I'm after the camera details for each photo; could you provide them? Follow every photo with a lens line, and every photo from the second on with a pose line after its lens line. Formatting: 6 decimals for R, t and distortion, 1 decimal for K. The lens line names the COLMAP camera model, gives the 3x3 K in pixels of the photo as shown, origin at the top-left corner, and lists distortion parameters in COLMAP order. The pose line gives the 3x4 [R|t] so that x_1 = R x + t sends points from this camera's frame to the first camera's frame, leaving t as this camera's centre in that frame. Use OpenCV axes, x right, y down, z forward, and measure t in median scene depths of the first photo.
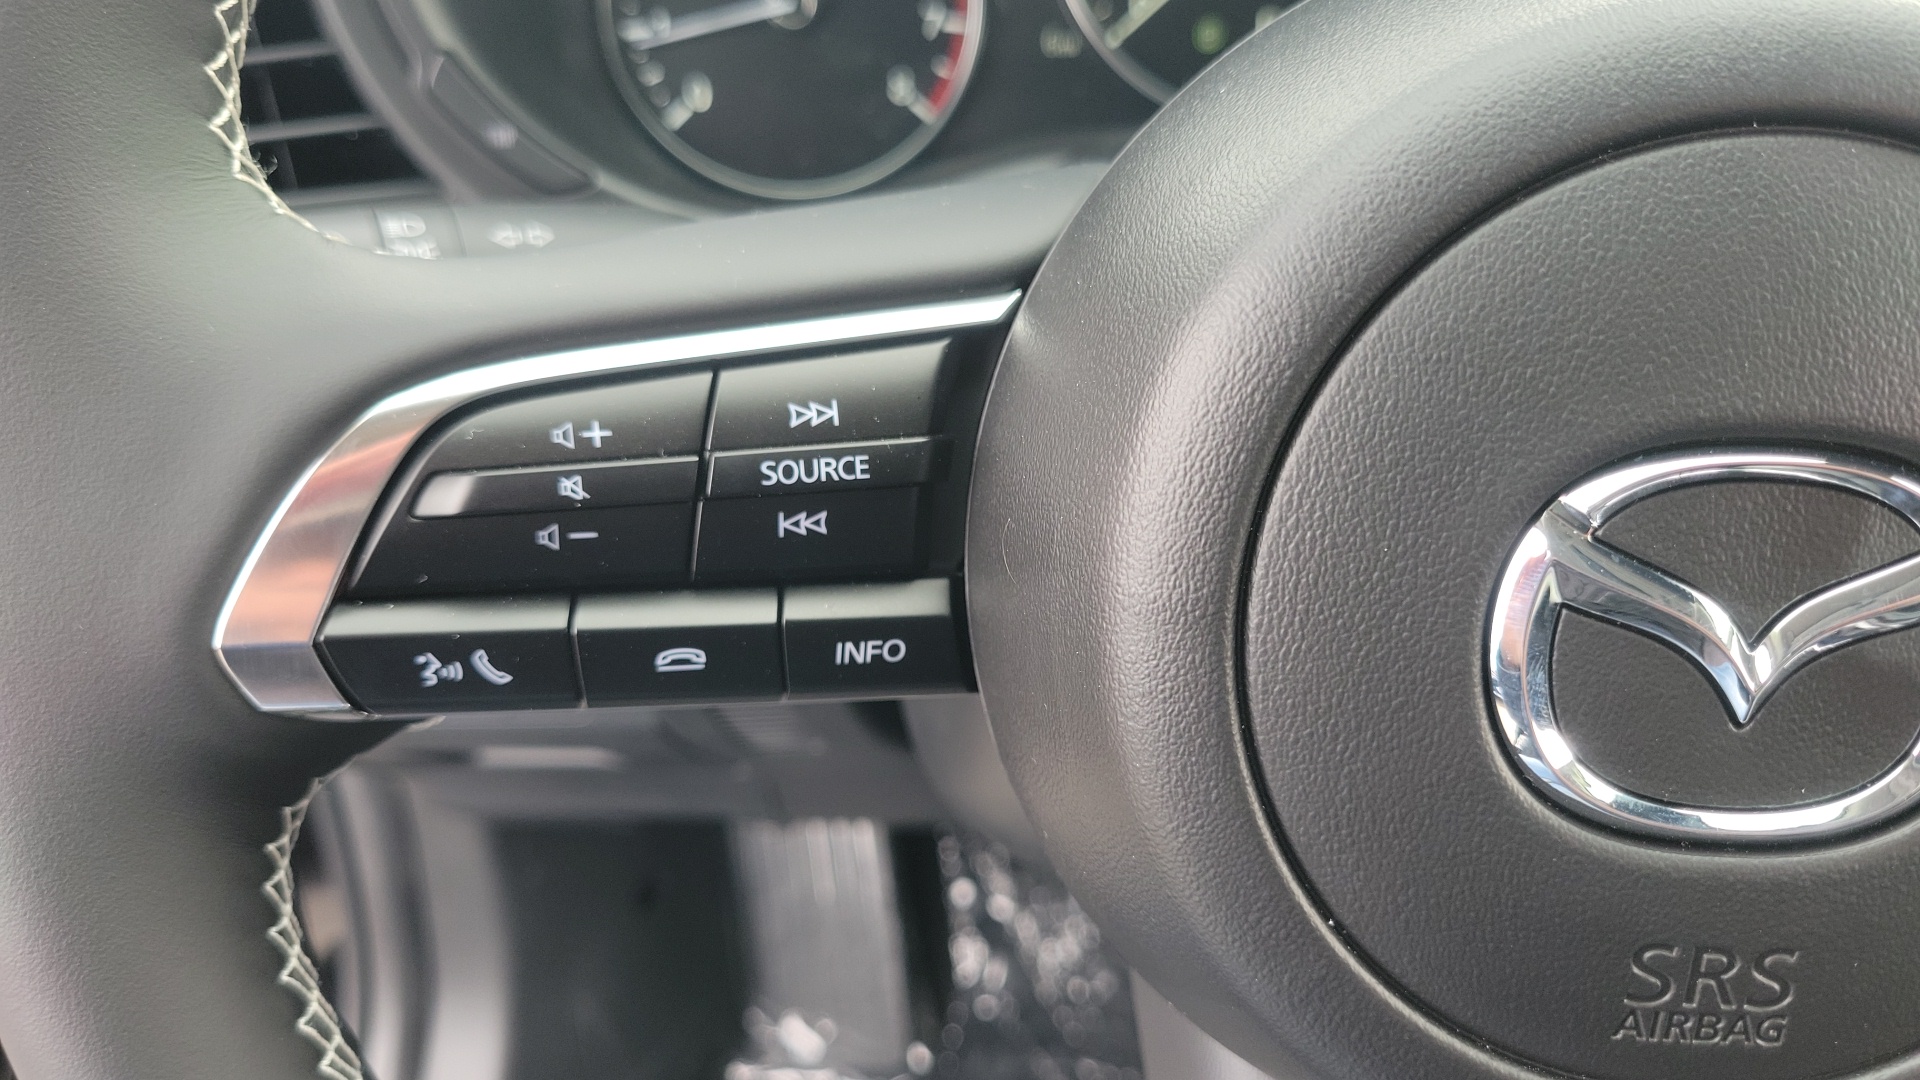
lens RADIAL K [[1463.4, 0, 948.7], [0, 1463.4, 533.0], [0, 0, 1]] dist [0.034747, -0.032314]
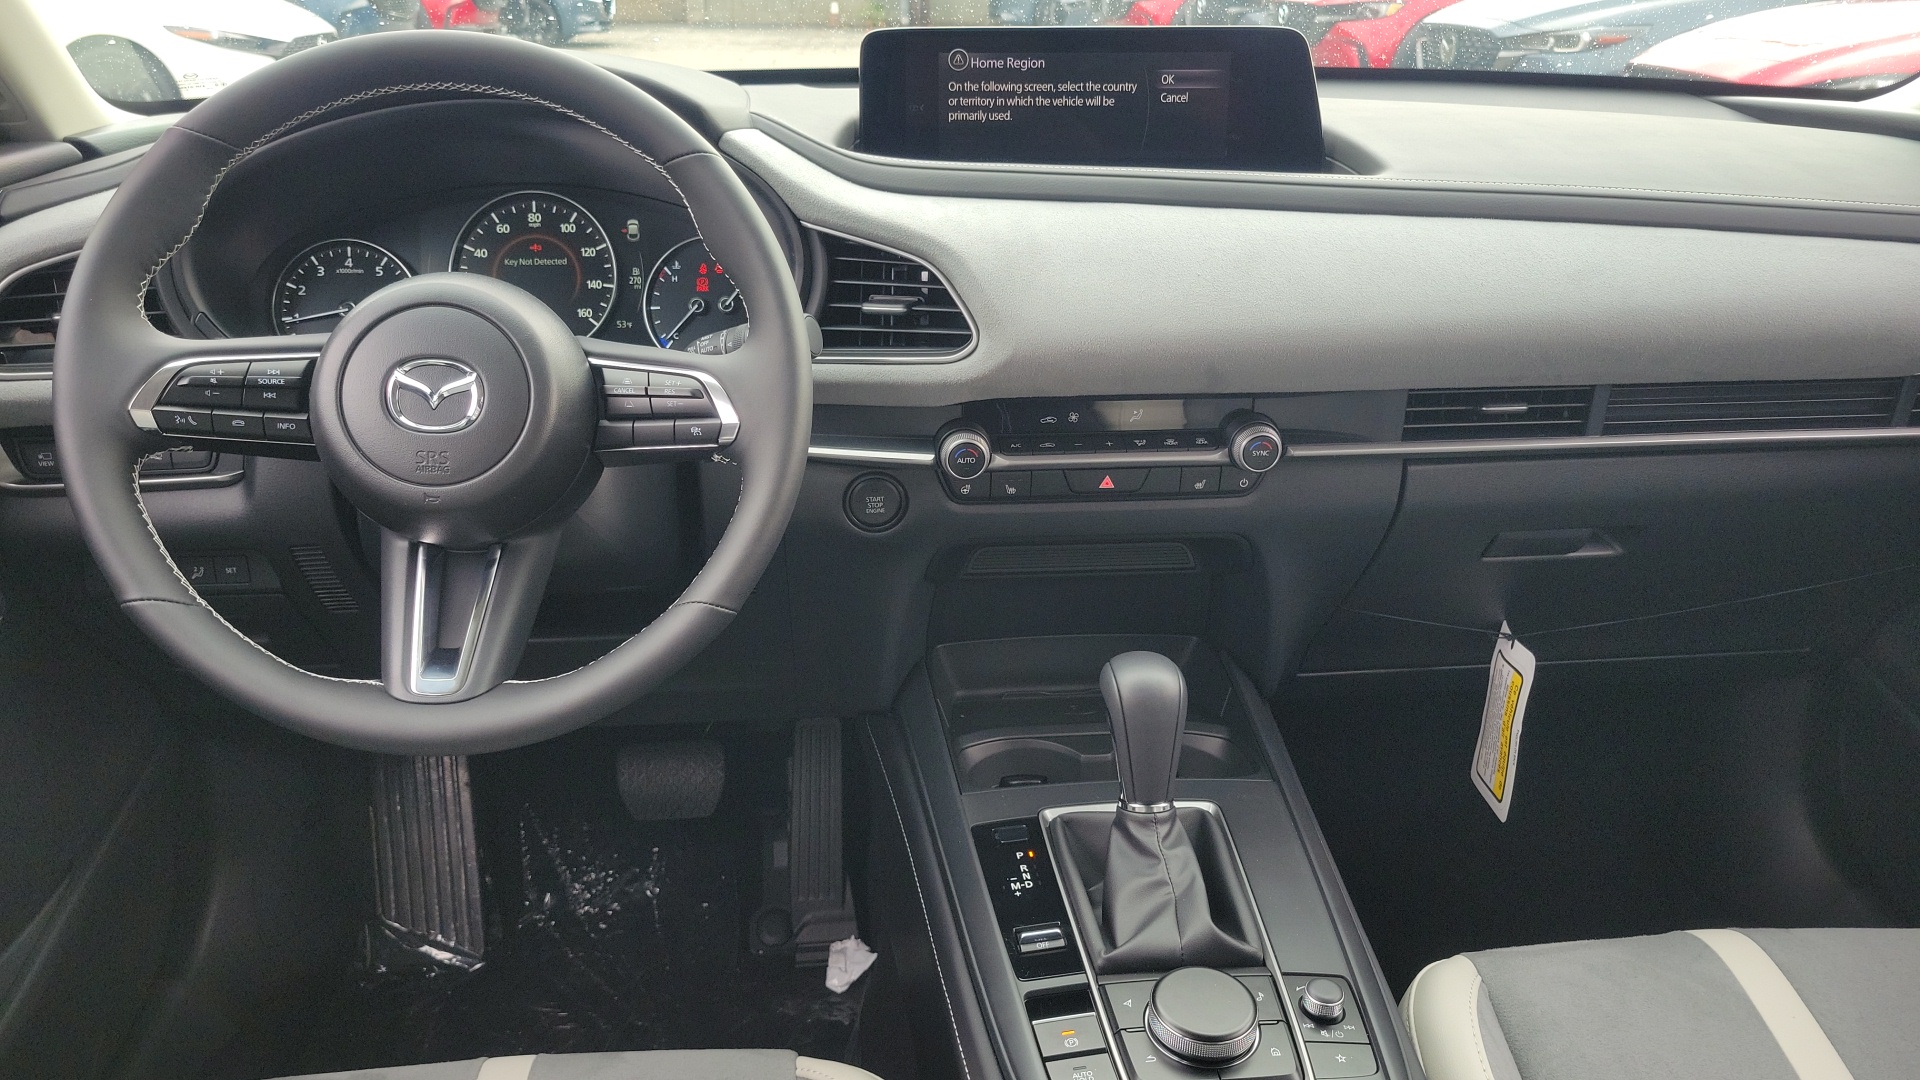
lens RADIAL K [[1463.4, 0, 957.8], [0, 1463.4, 550.6], [0, 0, 1]] dist [0.034747, -0.032314]
pose [[0.992151, -0.005498, 0.124921, 1.446012], [0.035137, 0.971037, -0.236329, 1.618319], [-0.120004, 0.238864, 0.963609, -3.532987]]
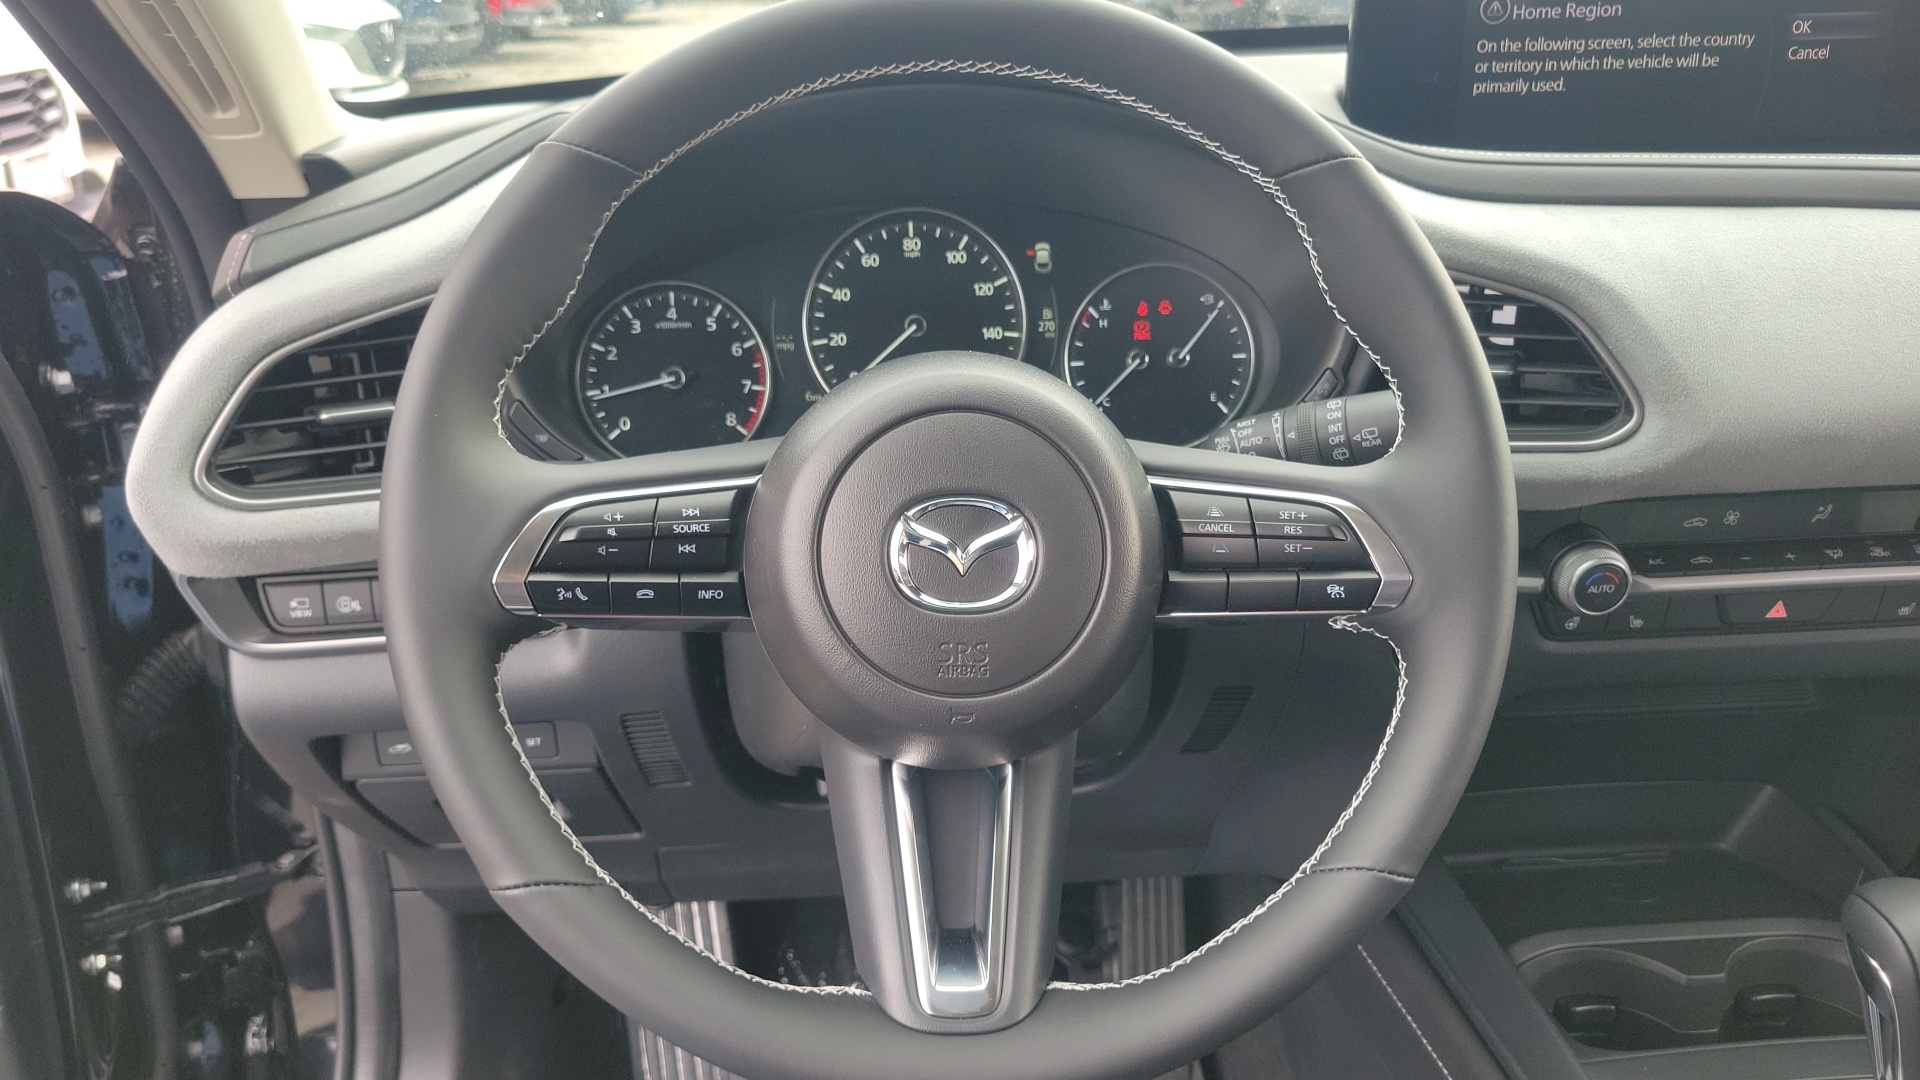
lens RADIAL K [[1463.4, 0, 928.3], [0, 1463.4, 536.5], [0, 0, 1]] dist [0.034747, -0.032314]
pose [[0.996158, -0.020742, 0.085083, 0.134058], [0.039884, 0.972397, -0.229900, 0.673307], [-0.077966, 0.232410, 0.969488, -1.912238]]
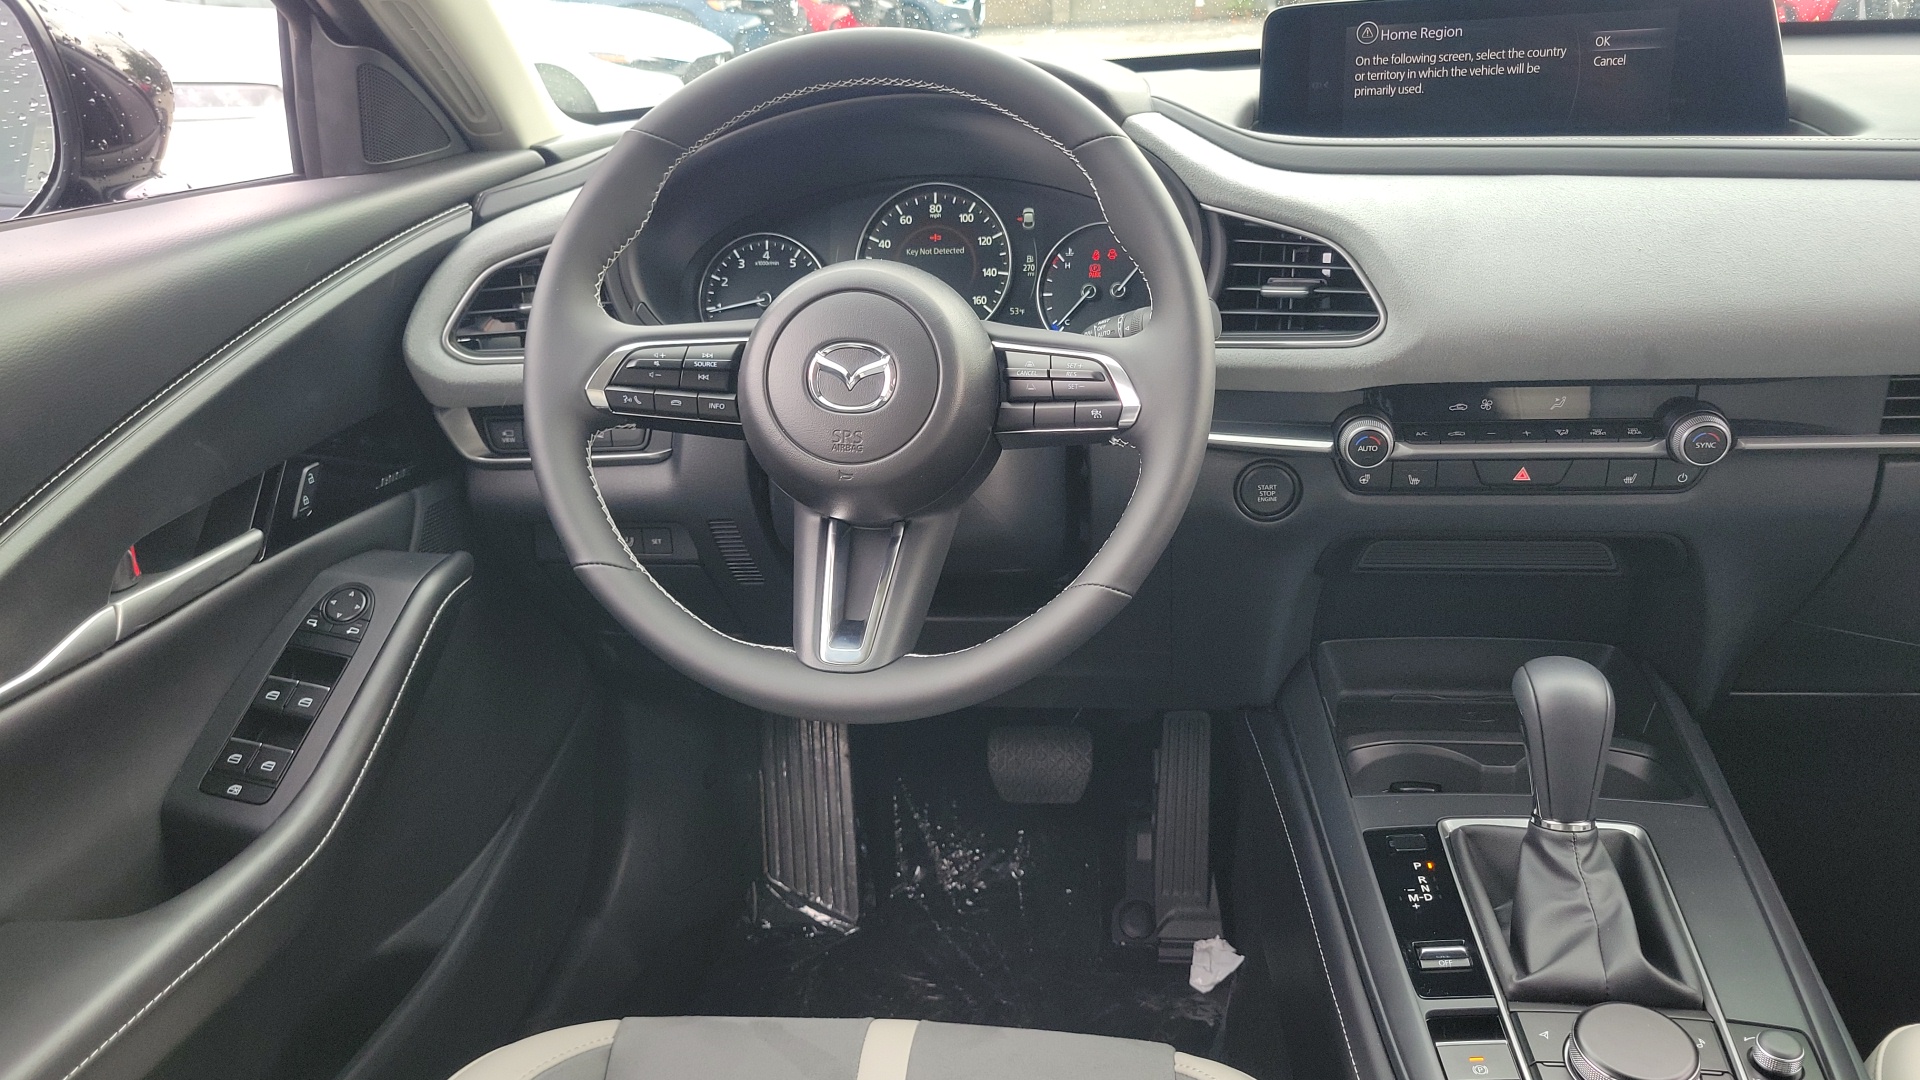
lens RADIAL K [[1463.4, 0, 956.2], [0, 1463.4, 534.9], [0, 0, 1]] dist [0.034747, -0.032314]
pose [[0.993768, 0.023830, -0.108894, 1.278846], [-0.049784, 0.968925, -0.242293, 1.642929], [0.099736, 0.246204, 0.964073, -3.474915]]
